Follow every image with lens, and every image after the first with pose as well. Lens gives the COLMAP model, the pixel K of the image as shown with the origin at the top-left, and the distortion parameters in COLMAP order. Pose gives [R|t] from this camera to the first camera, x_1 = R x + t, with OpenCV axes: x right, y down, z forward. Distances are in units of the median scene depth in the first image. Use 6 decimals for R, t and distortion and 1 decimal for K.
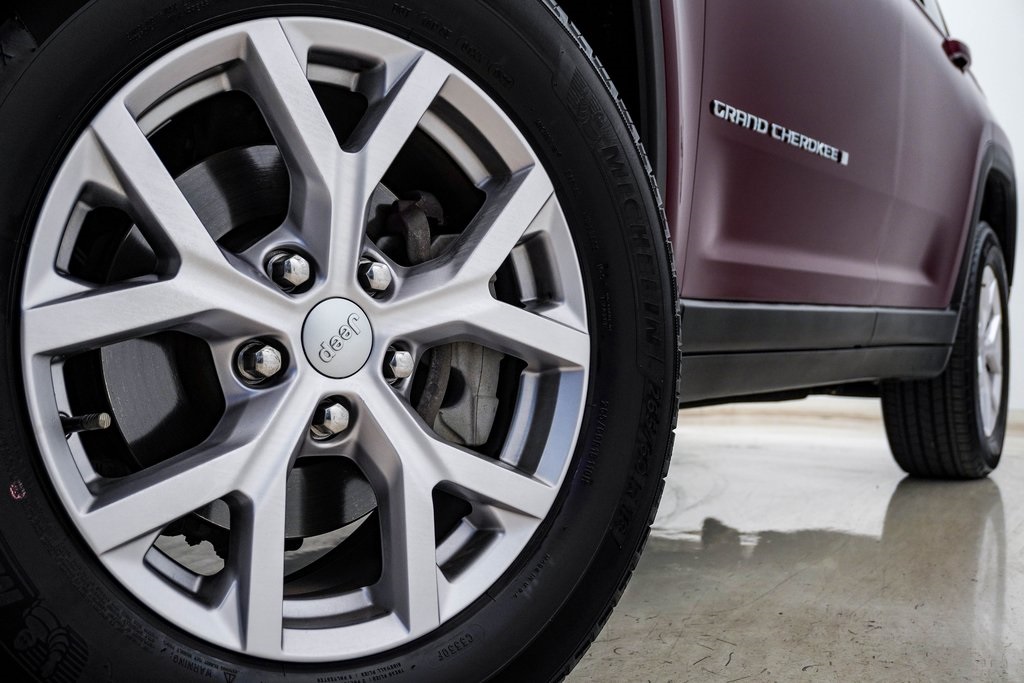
lens RADIAL K [[1230.2, 0, 512.0], [0, 1230.2, 341.5], [0, 0, 1]] dist [-0.000524, 0.005538]
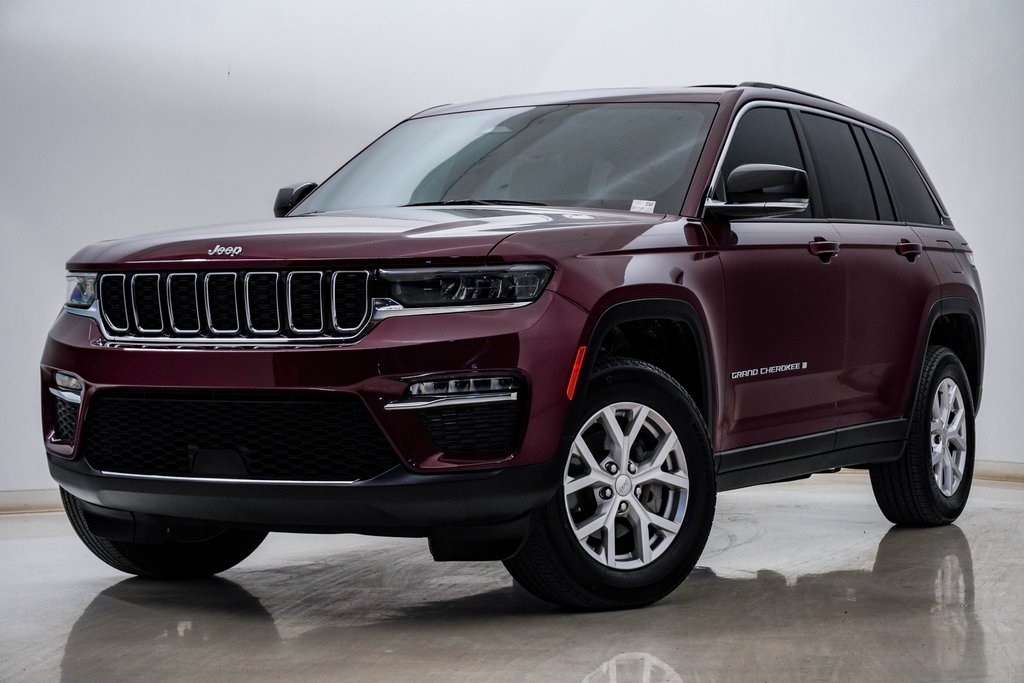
lens RADIAL K [[2166.2, 0, 512.0], [0, 2166.2, 341.5], [0, 0, 1]] dist [-0.016980, 0.310988]
pose [[0.999693, -0.022422, 0.010589, -0.511572], [0.022317, 0.999701, 0.009963, -0.487609], [-0.010809, -0.009724, 0.999894, -5.300962]]
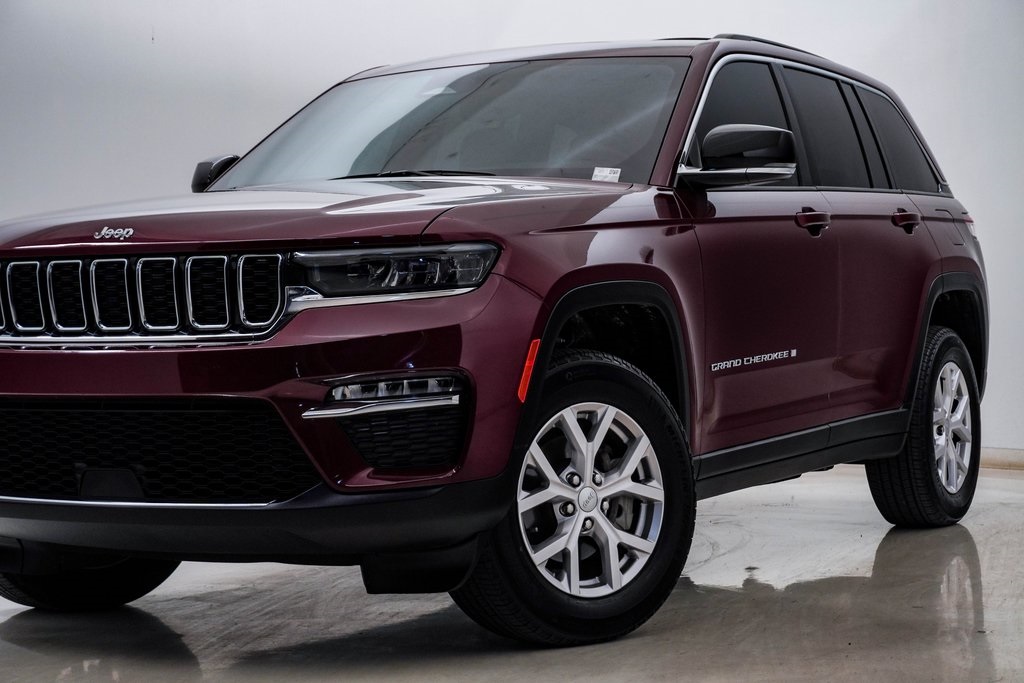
lens RADIAL K [[2166.2, 0, 512.0], [0, 2166.2, 341.5], [0, 0, 1]] dist [-0.016980, 0.310988]
pose [[0.998991, -0.039654, 0.021095, -0.418265], [0.039236, 0.999032, 0.019881, -0.507593], [-0.021863, -0.019033, 0.999580, -4.406816]]
